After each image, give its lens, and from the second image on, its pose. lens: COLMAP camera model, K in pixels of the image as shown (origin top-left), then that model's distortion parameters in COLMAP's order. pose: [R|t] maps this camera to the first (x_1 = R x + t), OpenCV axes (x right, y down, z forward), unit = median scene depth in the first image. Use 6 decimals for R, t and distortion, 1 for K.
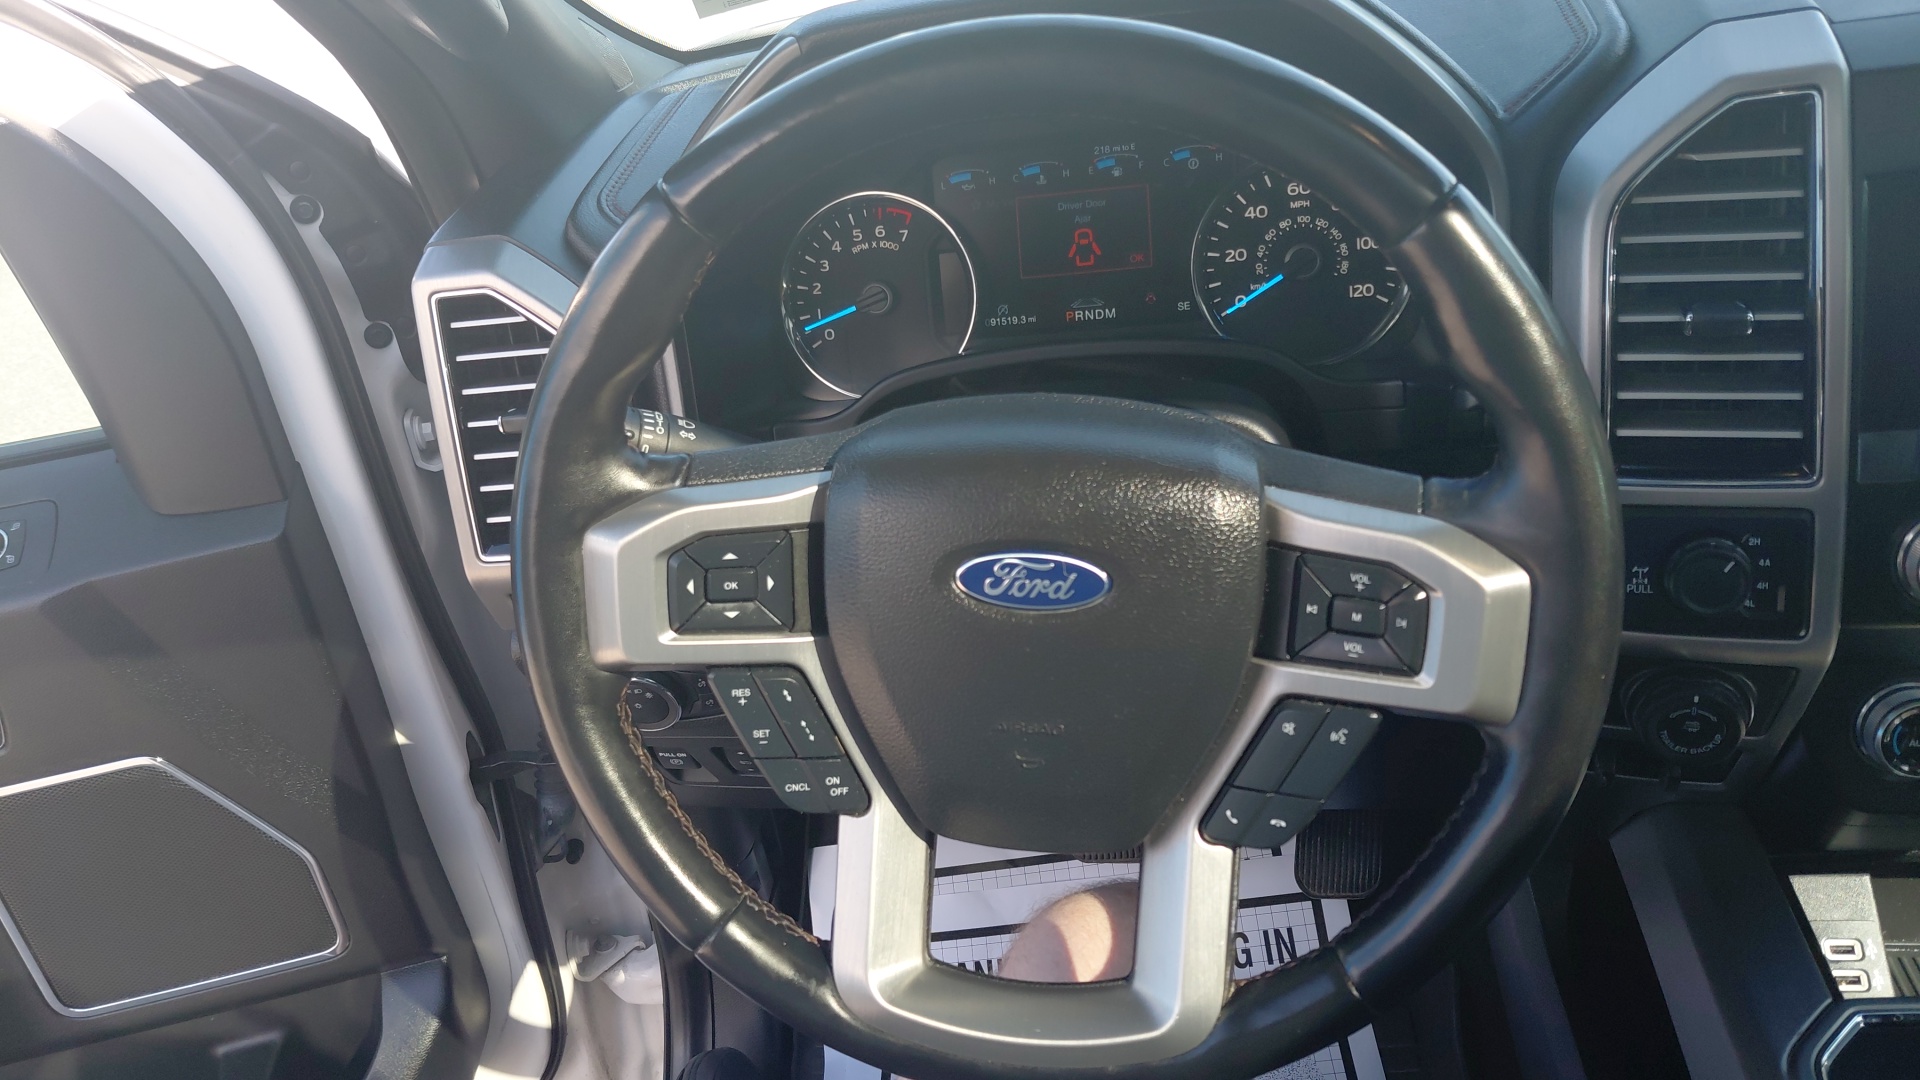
lens RADIAL K [[1410.0, 0, 967.9], [0, 1410.0, 545.0], [0, 0, 1]] dist [0.124334, -0.219771]
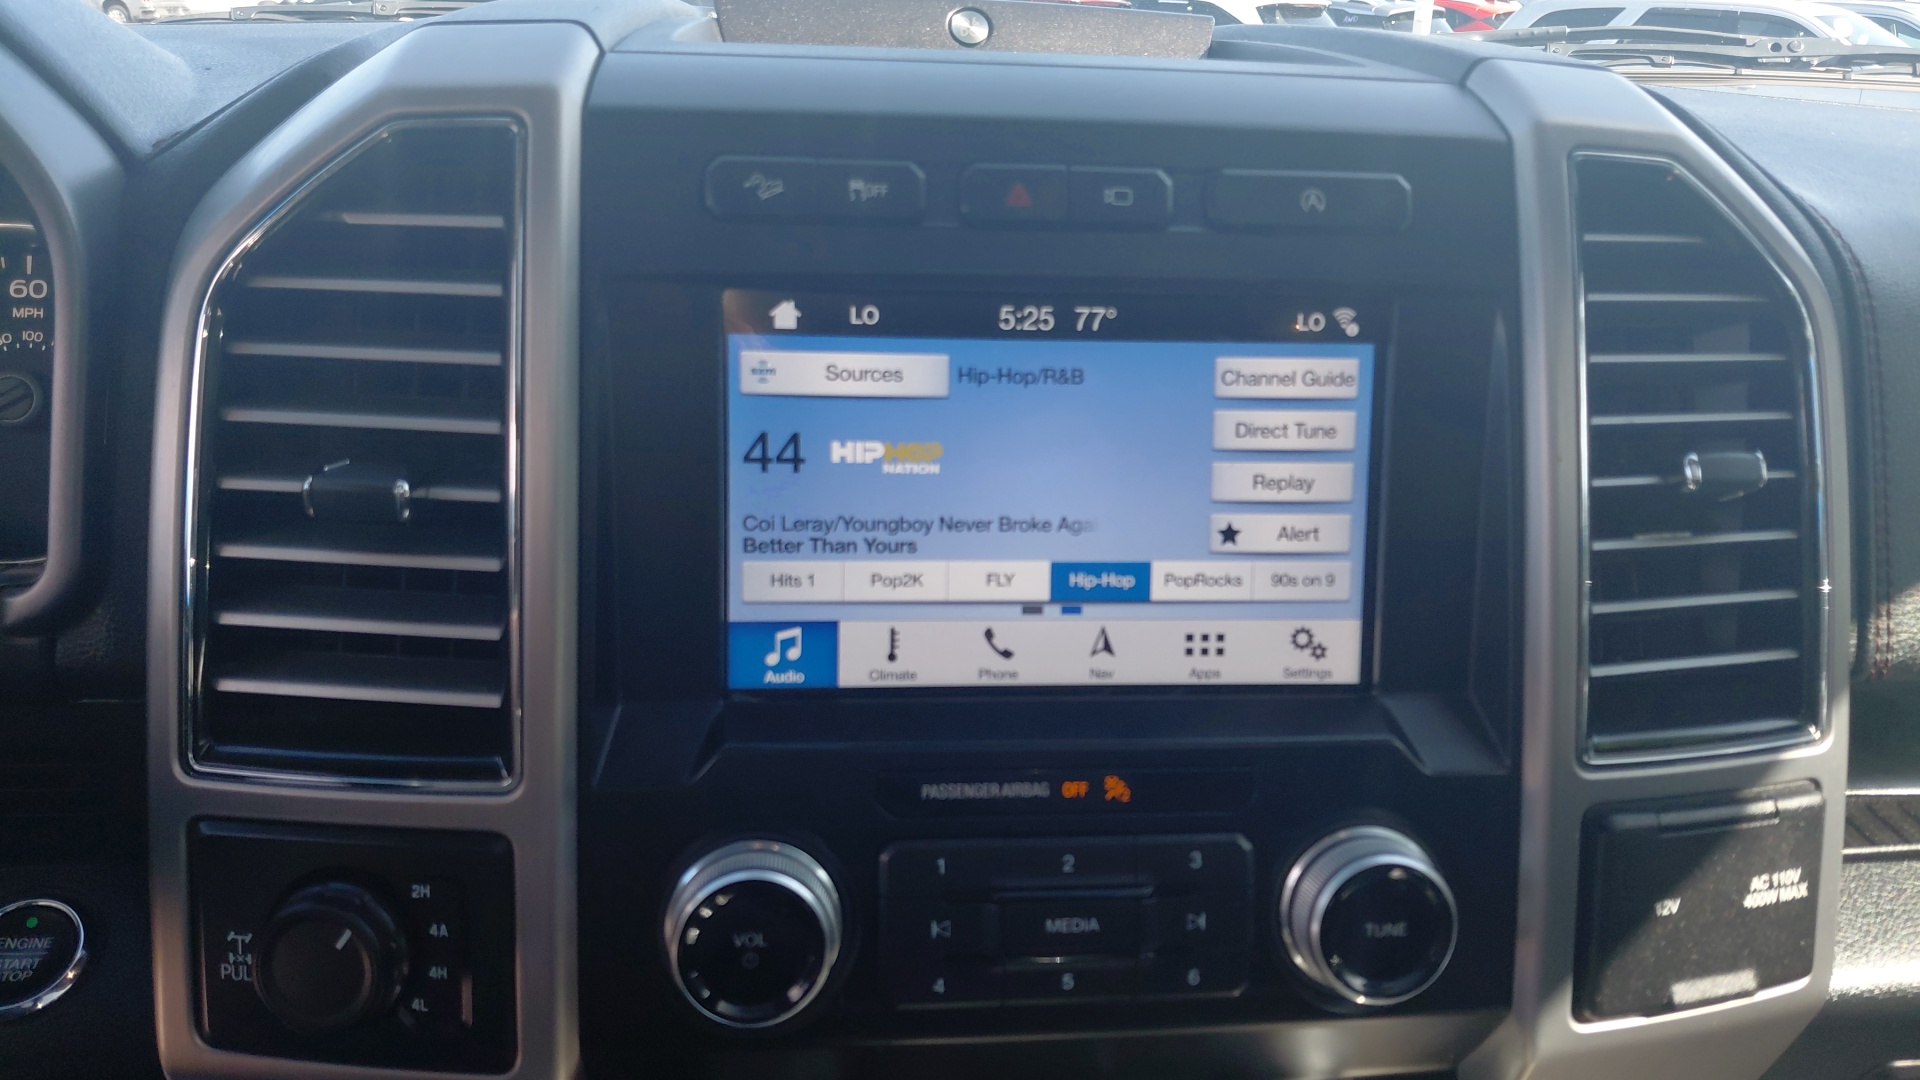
lens RADIAL K [[1425.4, 0, 962.3], [0, 1425.4, 573.2], [0, 0, 1]] dist [0.085100, -0.142482]
pose [[0.952560, 0.079340, 0.293829, 0.444986], [-0.024583, 0.982327, -0.185552, -0.019588], [-0.303358, 0.169526, 0.937675, 0.301425]]
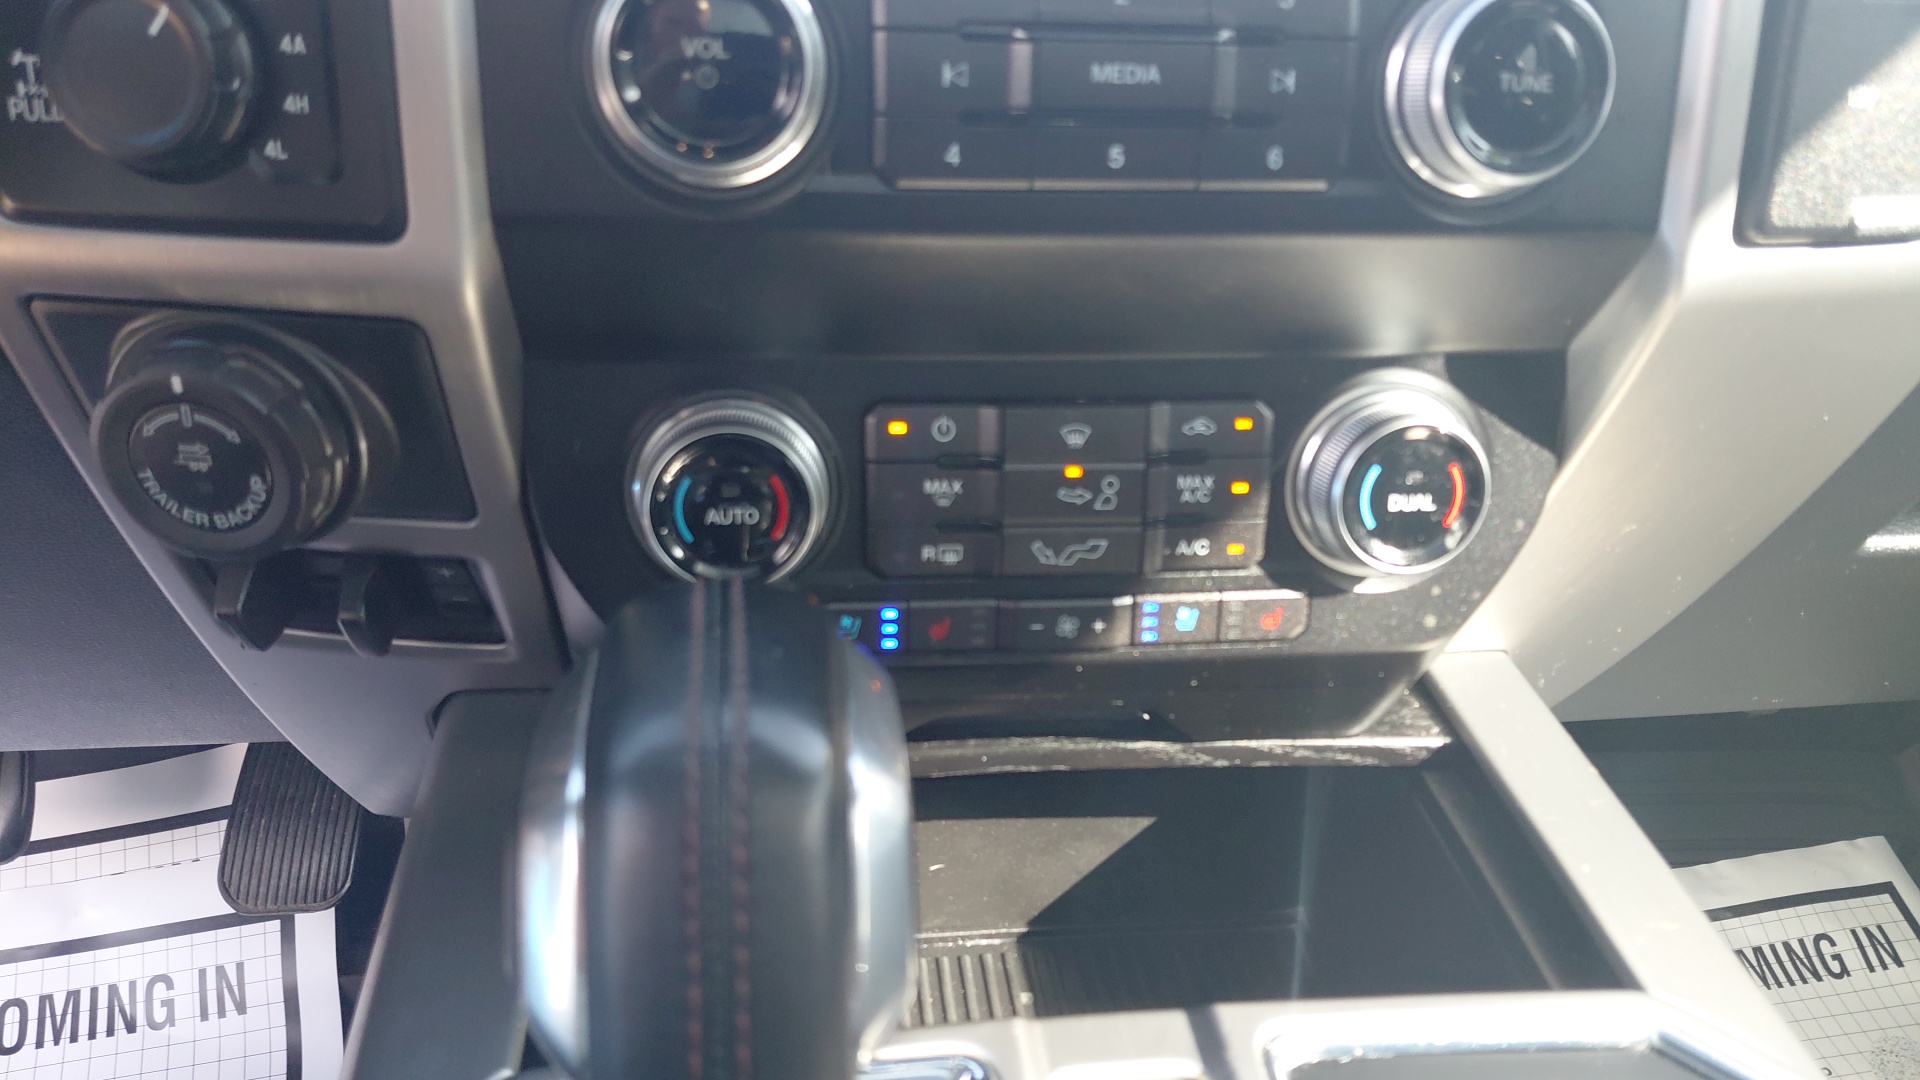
lens RADIAL K [[1389.2, 0, 952.8], [0, 1389.2, 540.4], [0, 0, 1]] dist [0.064413, -0.074564]
pose [[0.947222, 0.028105, 0.319344, 0.474285], [-0.021013, 0.999451, -0.025632, 0.127520], [-0.319888, 0.017569, 0.947292, 0.426315]]
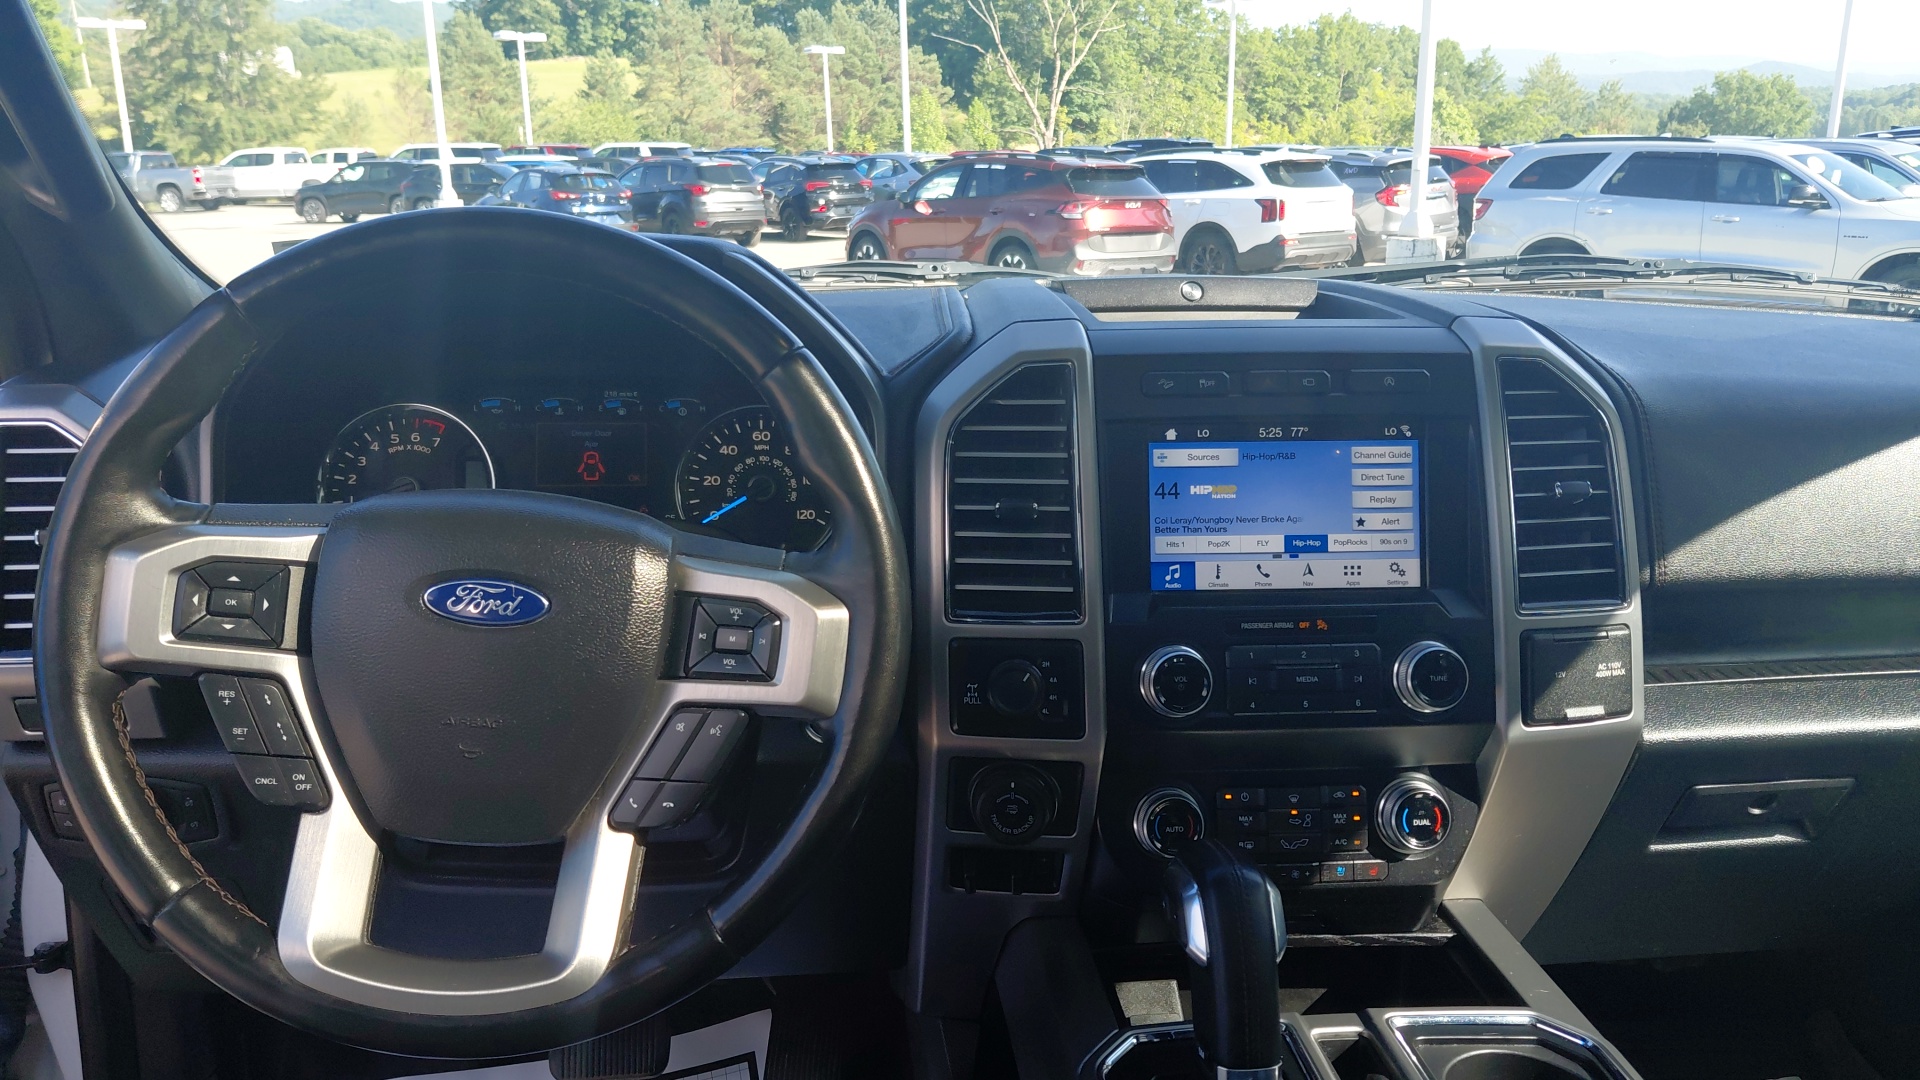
lens RADIAL K [[1419.4, 0, 957.4], [0, 1419.4, 540.6], [0, 0, 1]] dist [0.081242, -0.179342]
pose [[0.960777, 0.088950, 0.262669, 0.070493], [-0.005834, 0.953438, -0.301533, 0.232078], [-0.277260, 0.288174, 0.916560, -0.215623]]
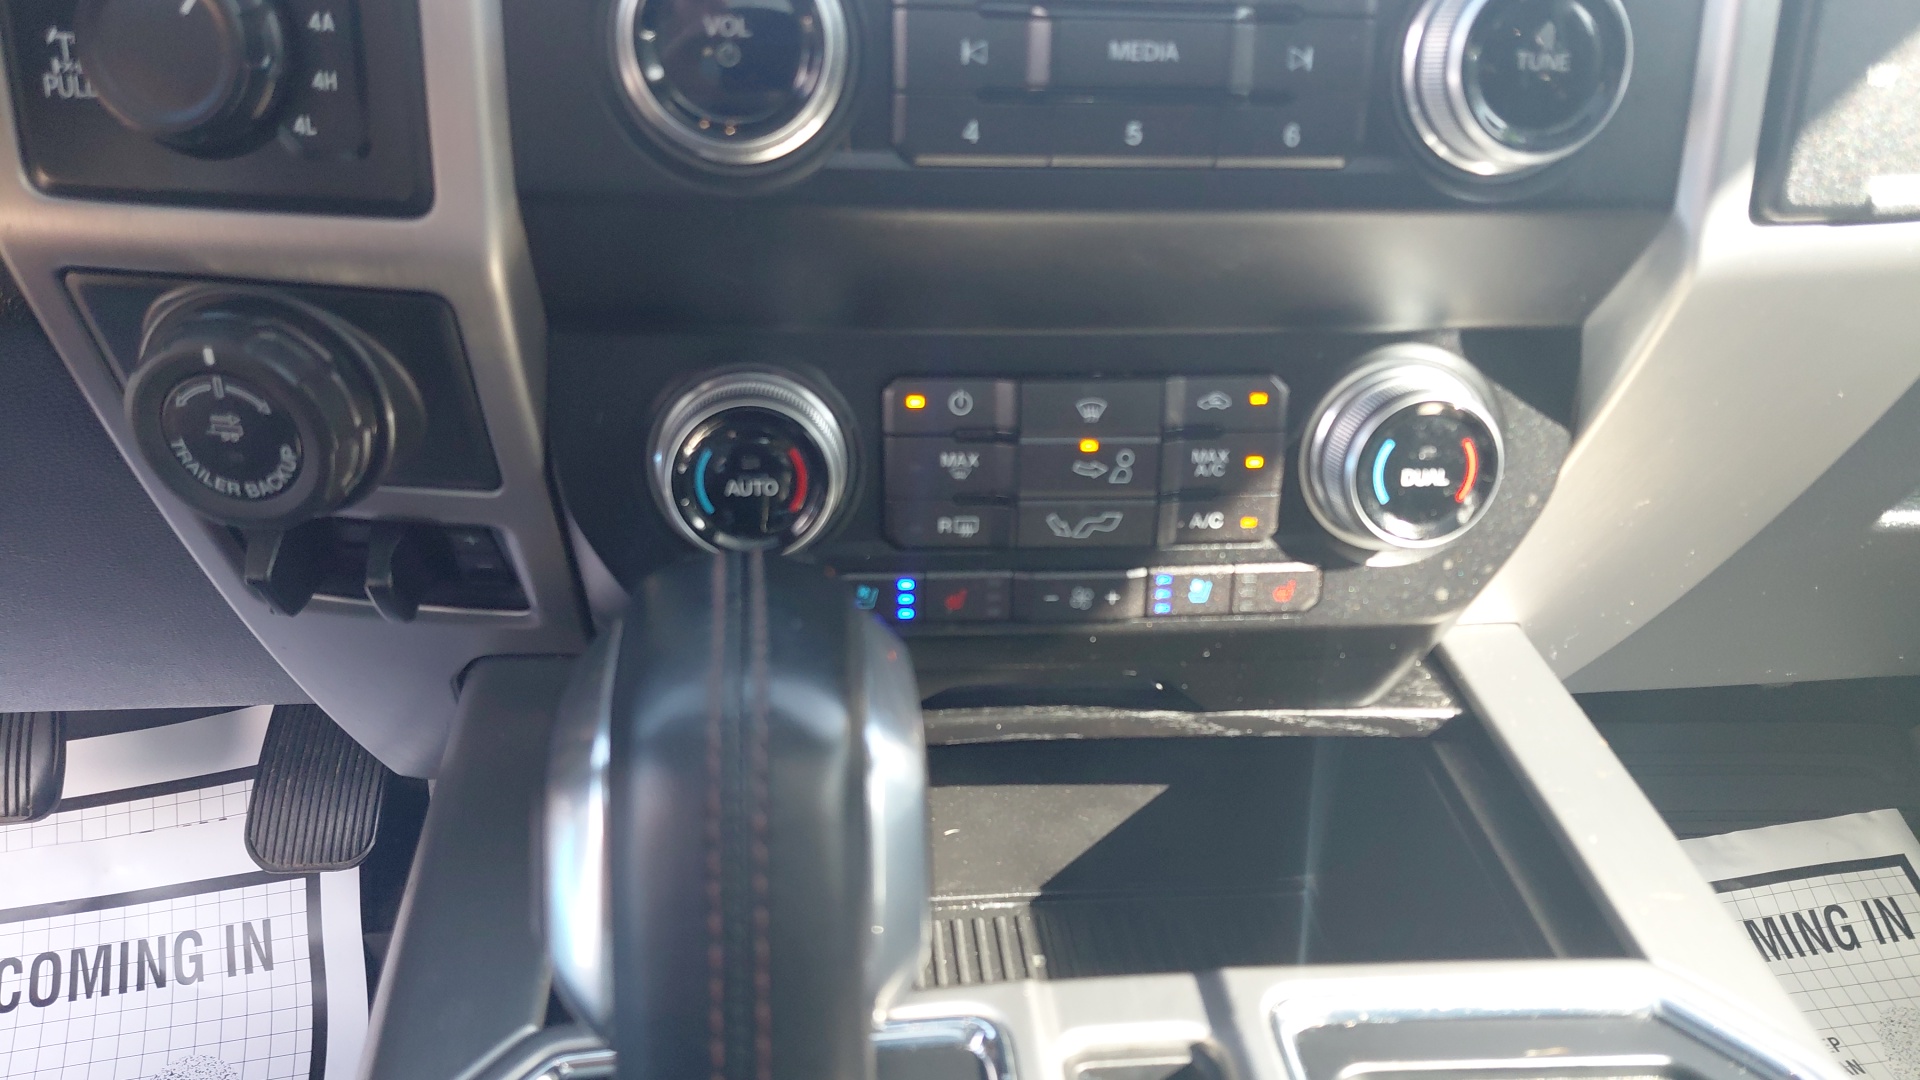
lens RADIAL K [[1396.8, 0, 952.2], [0, 1396.8, 538.0], [0, 0, 1]] dist [0.075936, -0.091904]
pose [[0.950839, 0.025650, 0.308623, 0.471612], [-0.026839, 0.999640, -0.000393, 0.124933], [-0.308522, -0.007909, 0.951184, 0.418638]]
